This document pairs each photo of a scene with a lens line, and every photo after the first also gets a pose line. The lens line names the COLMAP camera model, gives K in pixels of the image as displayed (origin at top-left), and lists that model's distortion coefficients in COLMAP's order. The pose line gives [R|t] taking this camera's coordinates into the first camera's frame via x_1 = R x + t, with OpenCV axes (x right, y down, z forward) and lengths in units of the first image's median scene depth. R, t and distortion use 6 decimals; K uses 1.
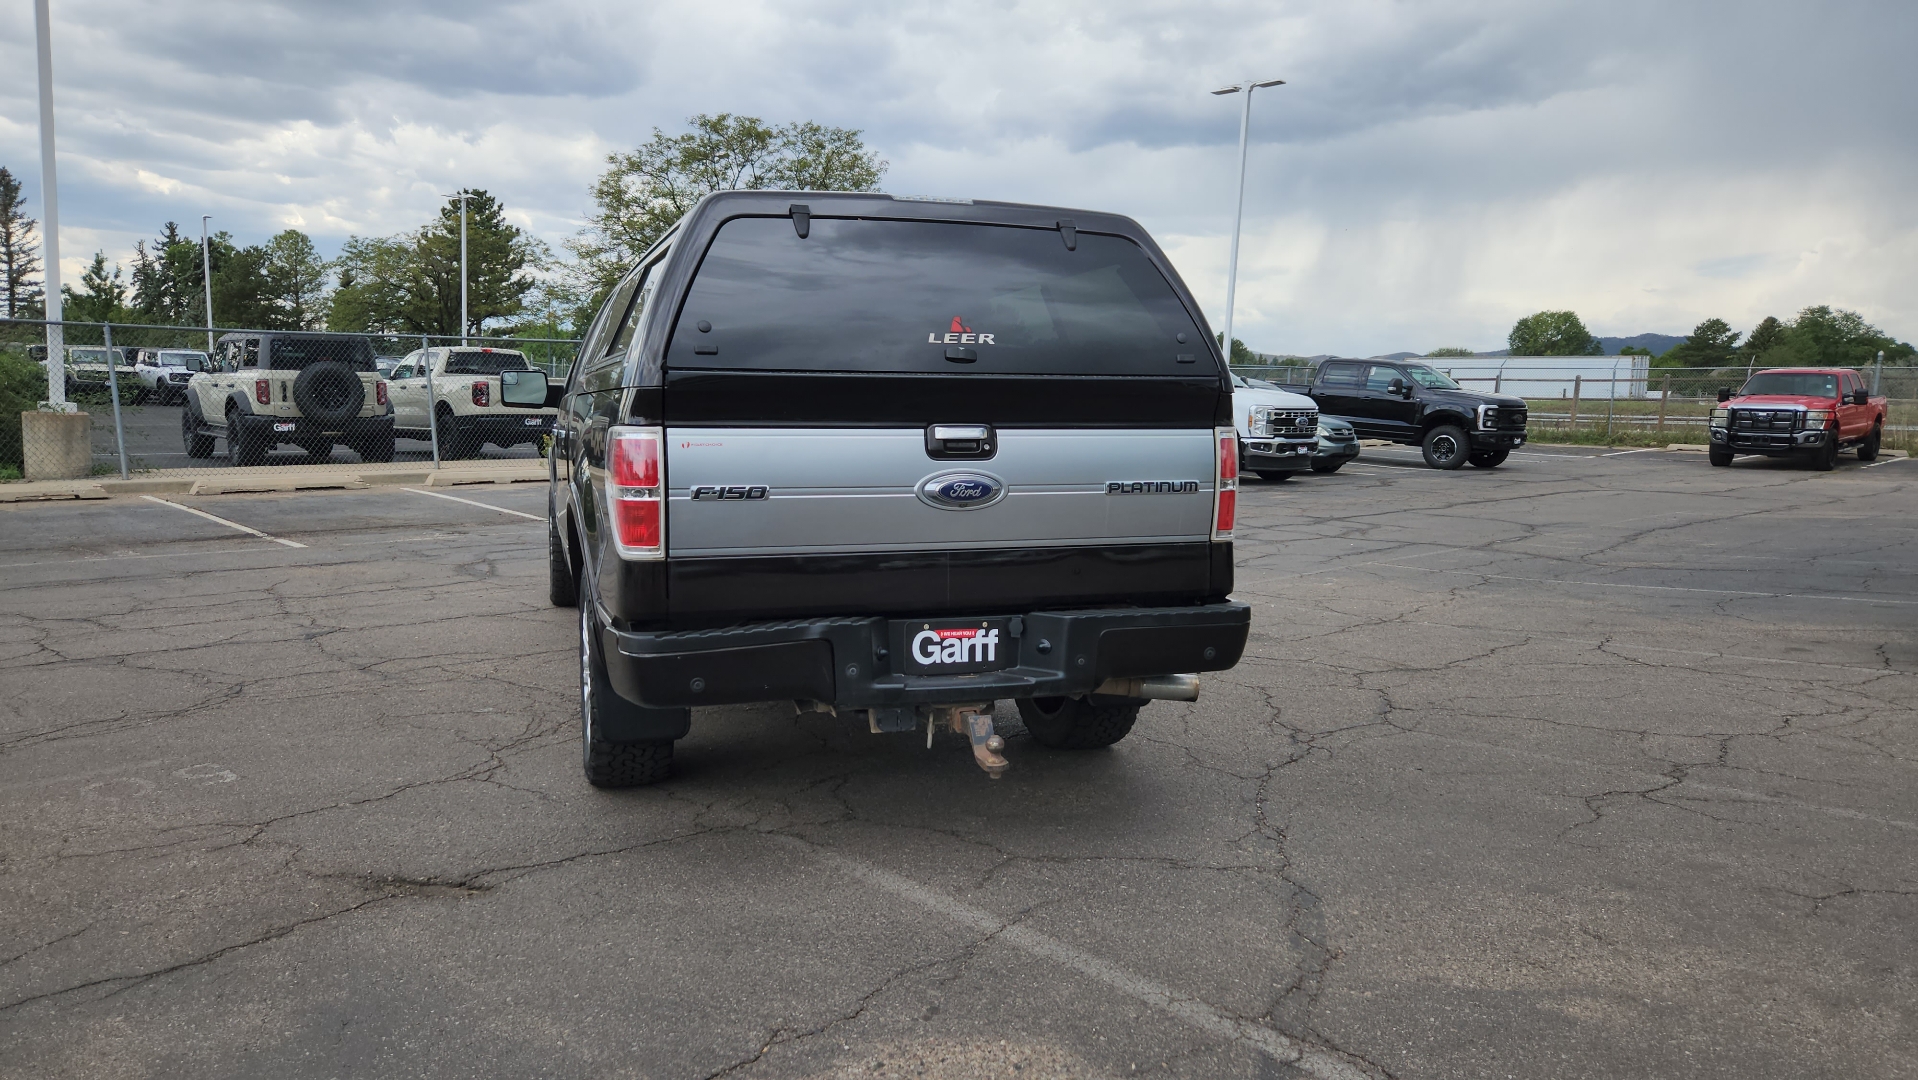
lens RADIAL K [[1290.9, 0, 942.9], [0, 1290.9, 568.4], [0, 0, 1]] dist [0.062425, -0.046224]
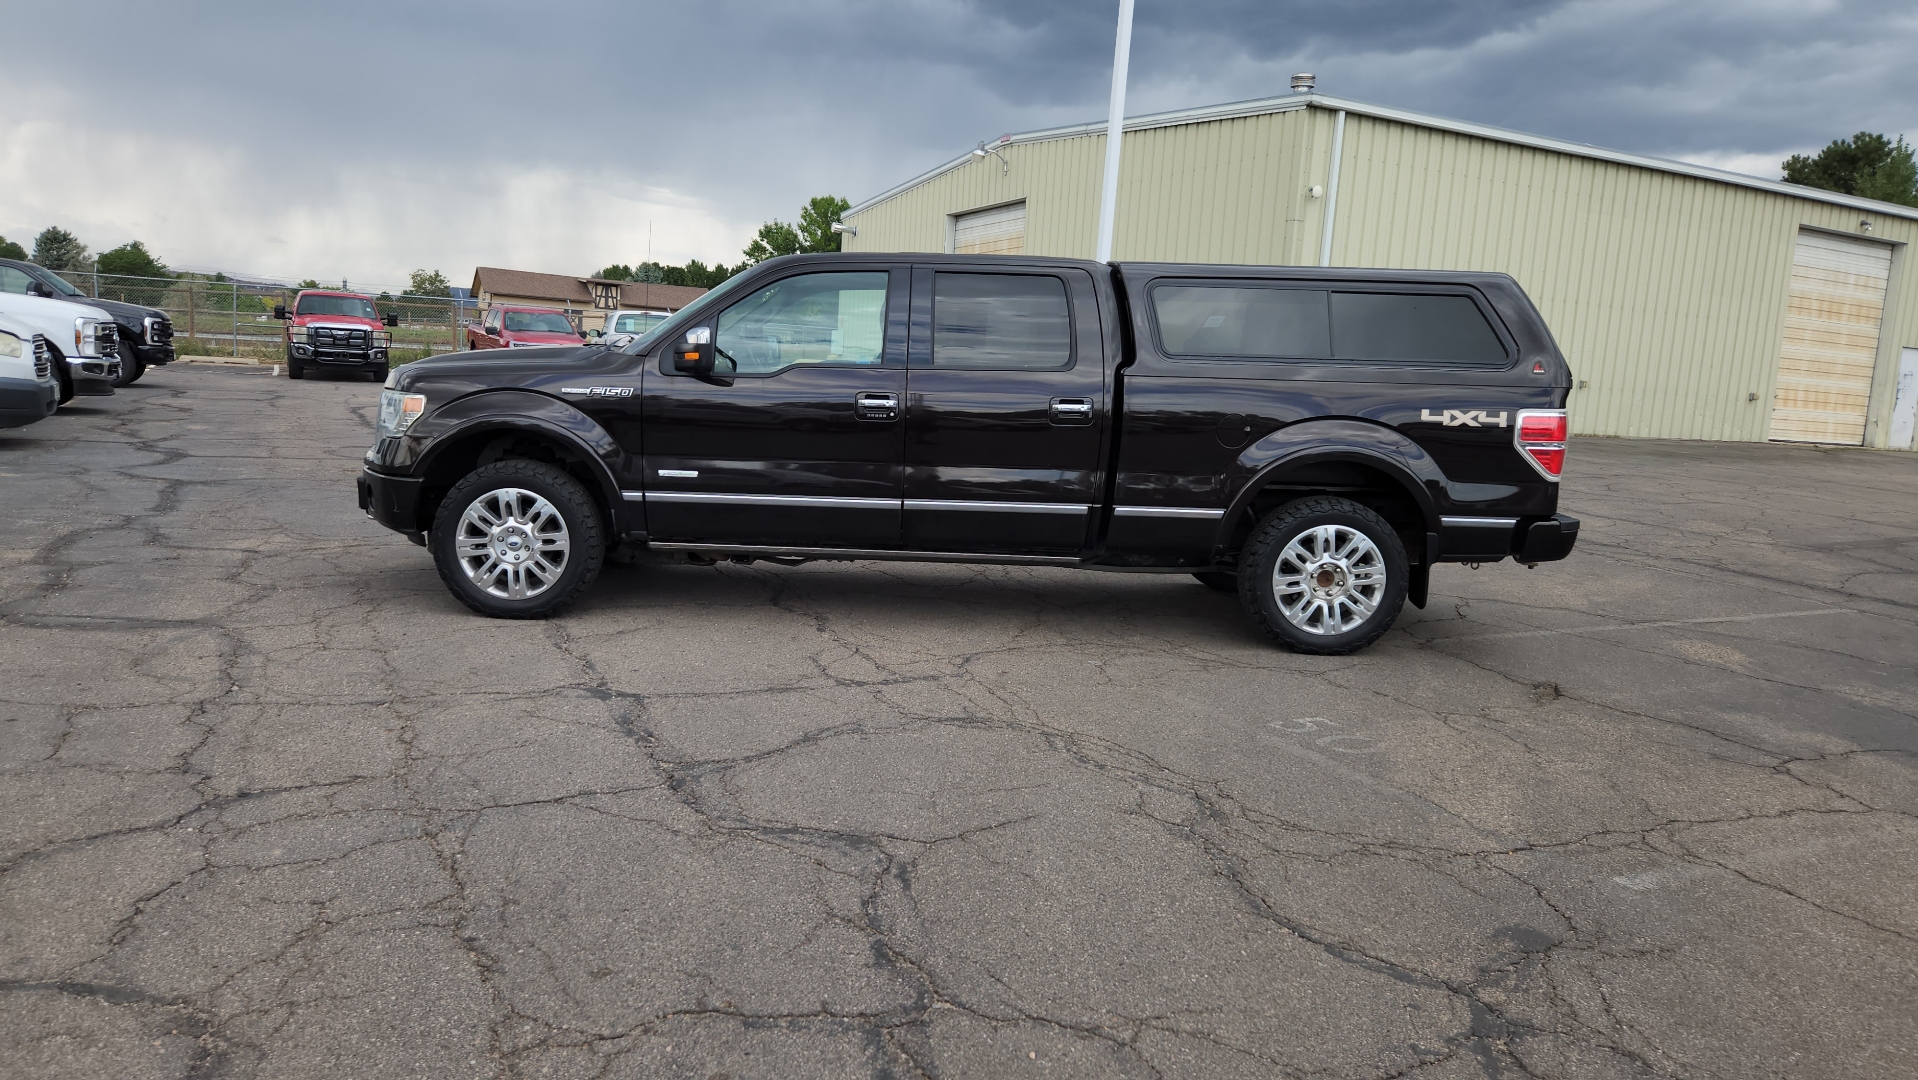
lens RADIAL K [[1284.2, 0, 927.3], [0, 1284.2, 548.5], [0, 0, 1]] dist [0.059694, -0.043529]
pose [[0.317162, -0.140253, 0.937943, -1.920849], [0.081497, 0.989376, 0.120386, -0.175960], [-0.944863, 0.038257, 0.325223, 1.062415]]
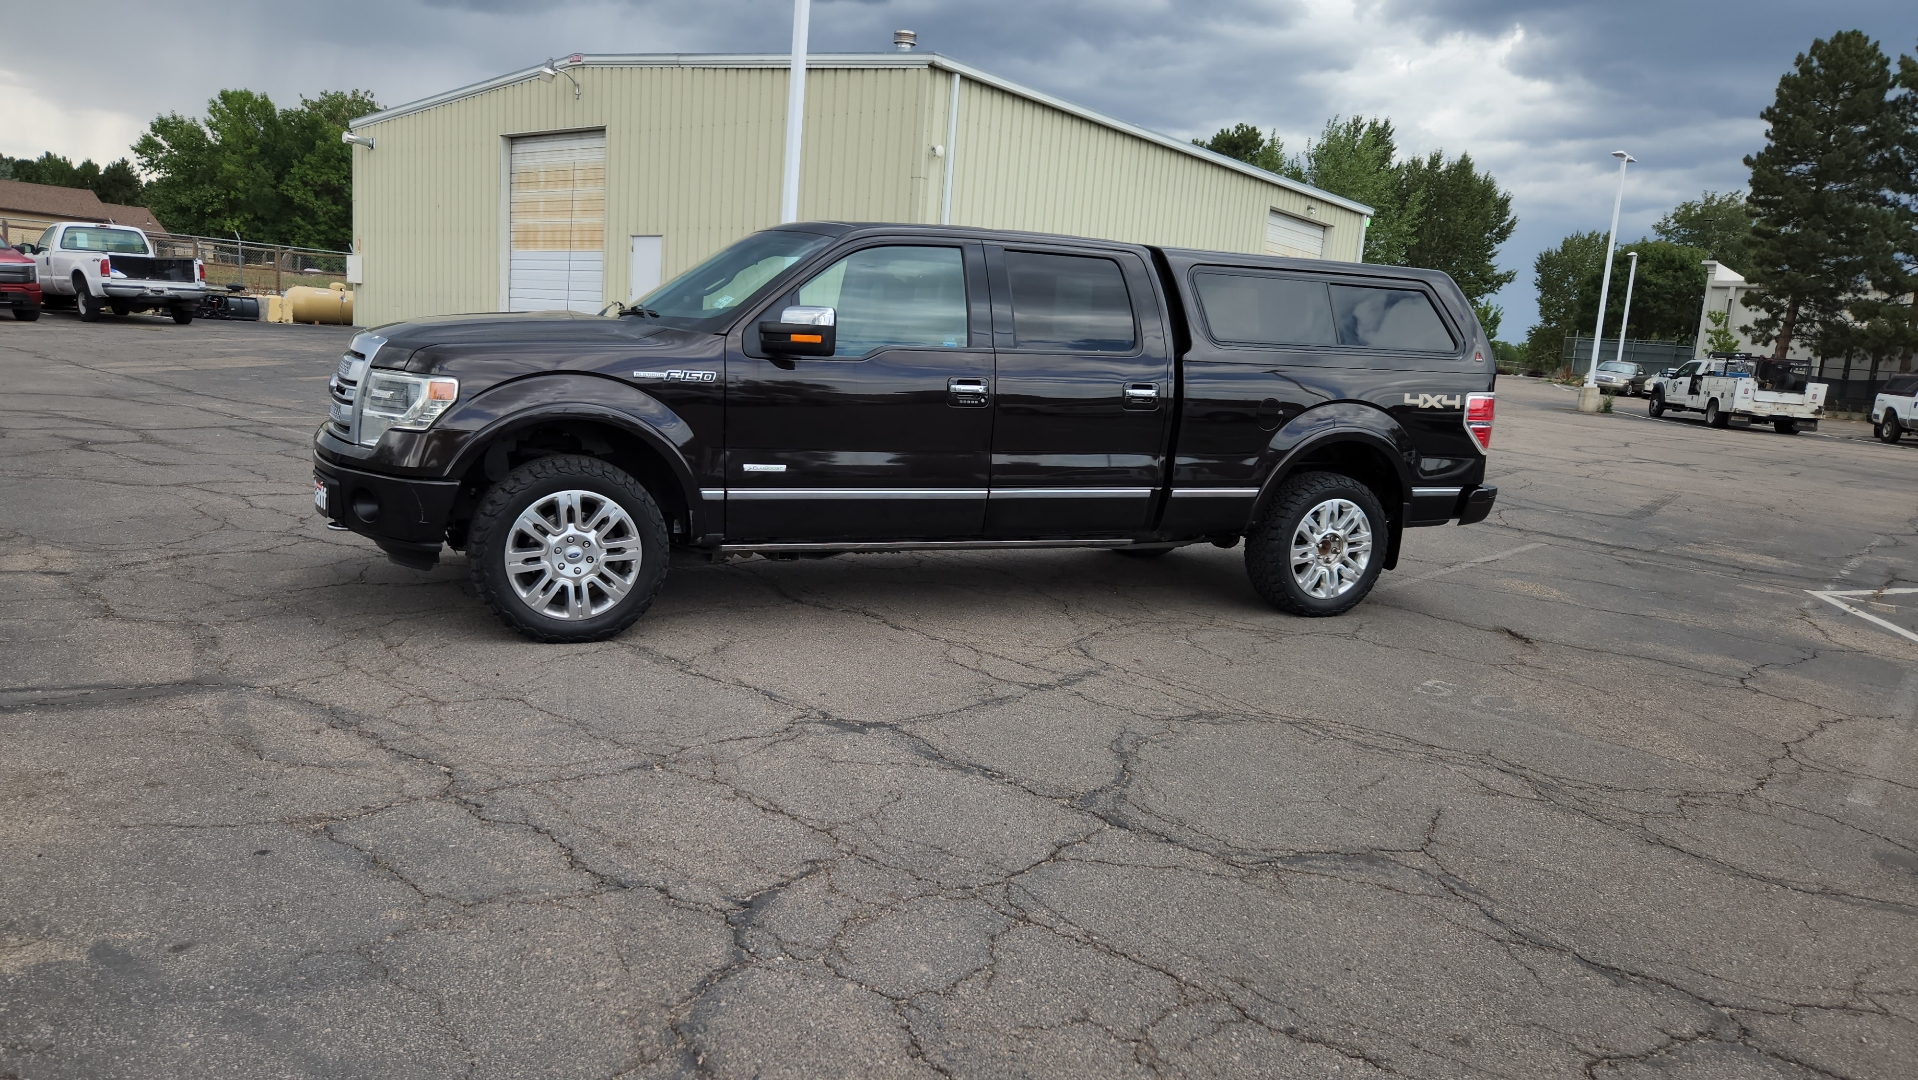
lens RADIAL K [[1284.2, 0, 924.2], [0, 1284.2, 564.4], [0, 0, 1]] dist [0.059694, -0.043529]
pose [[-0.089451, -0.203676, 0.974943, -1.939559], [0.056735, 0.976236, 0.209151, -0.281231], [-0.994374, 0.074022, -0.075770, 1.784491]]
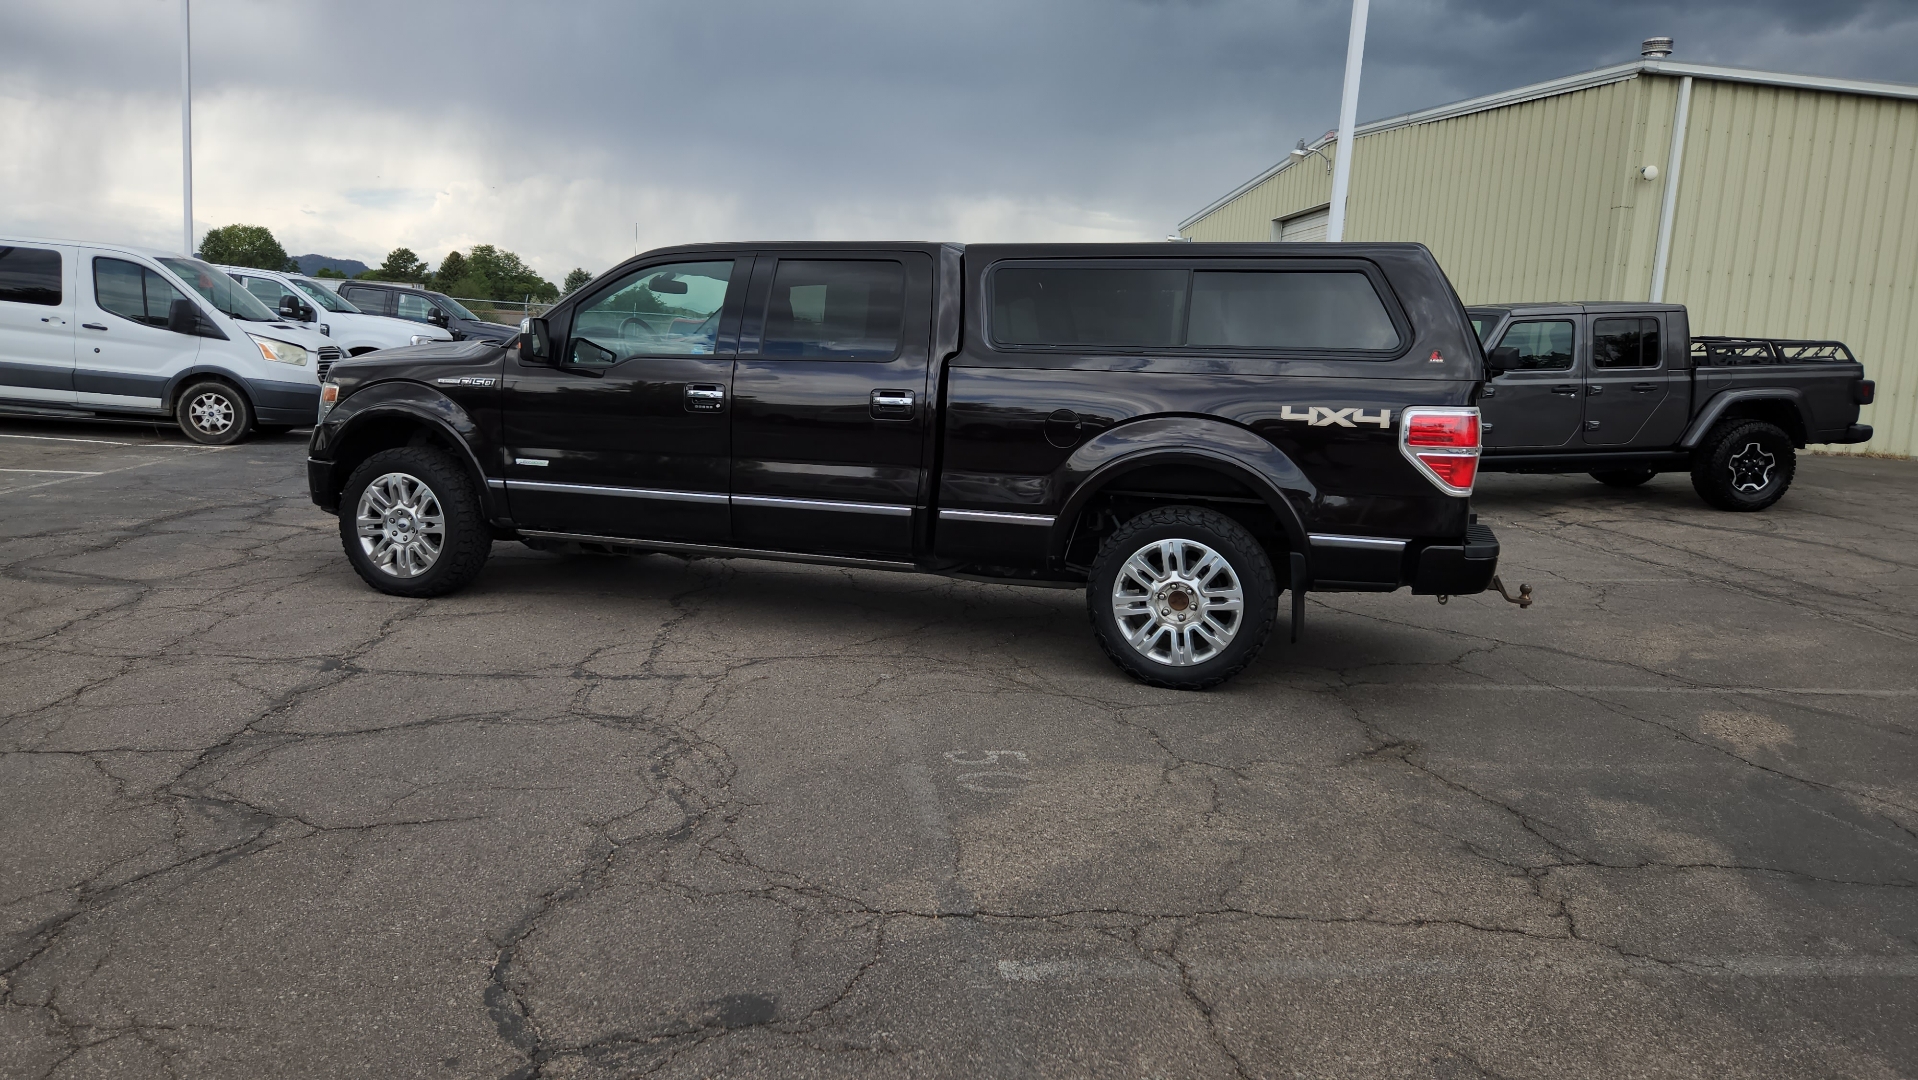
lens RADIAL K [[1284.2, 0, 927.9], [0, 1284.2, 543.9], [0, 0, 1]] dist [0.059694, -0.043529]
pose [[0.604768, -0.102969, 0.789717, -1.522561], [0.068181, 0.994660, 0.077477, -0.093394], [-0.793478, 0.006988, 0.608559, 0.496762]]
